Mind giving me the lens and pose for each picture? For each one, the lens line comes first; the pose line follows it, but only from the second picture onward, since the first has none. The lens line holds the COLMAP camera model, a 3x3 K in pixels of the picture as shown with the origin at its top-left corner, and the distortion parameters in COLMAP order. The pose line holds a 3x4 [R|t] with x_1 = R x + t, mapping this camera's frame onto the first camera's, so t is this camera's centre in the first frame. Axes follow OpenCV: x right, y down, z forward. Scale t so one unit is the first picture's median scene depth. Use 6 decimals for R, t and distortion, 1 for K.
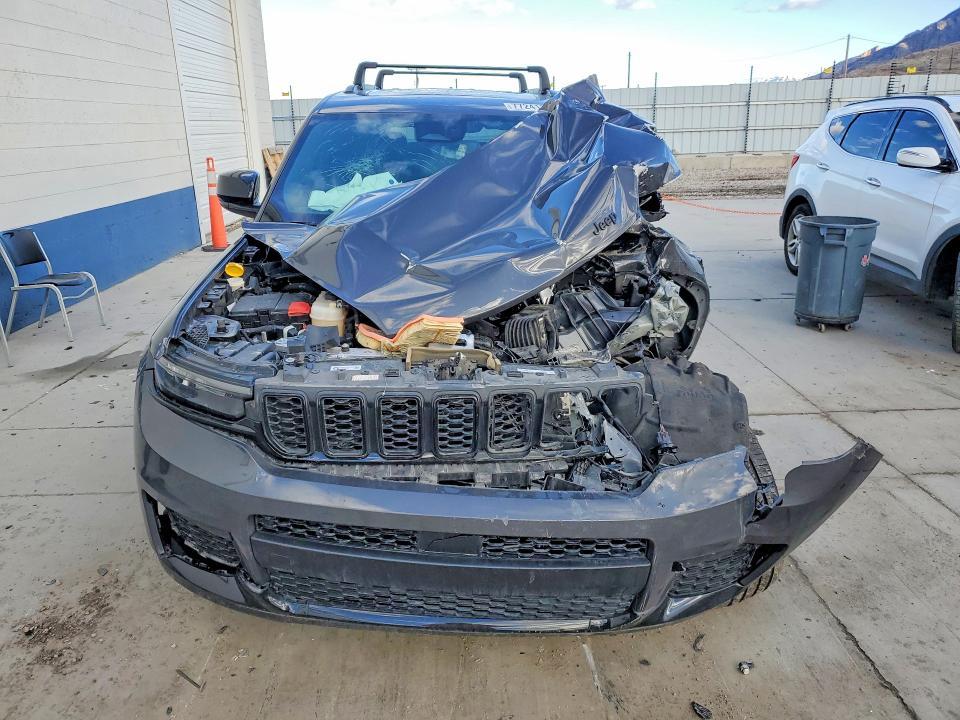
lens RADIAL K [[719.8, 0, 480.0], [0, 719.8, 360.0], [0, 0, 1]] dist [-0.053061, 0.002217]
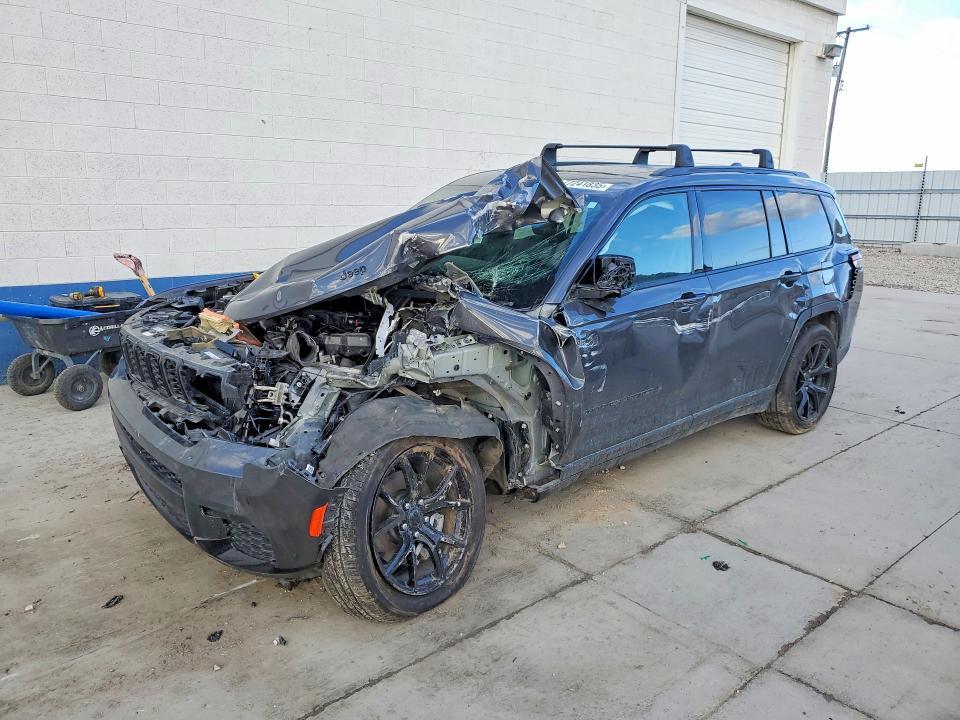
lens RADIAL K [[719.8, 0, 480.0], [0, 719.8, 360.0], [0, 0, 1]] dist [-0.053061, 0.002217]
pose [[0.698792, 0.219362, -0.680860, 0.675360], [-0.274319, 0.961227, 0.028149, -0.078699], [0.660635, 0.167102, 0.731873, 0.128037]]
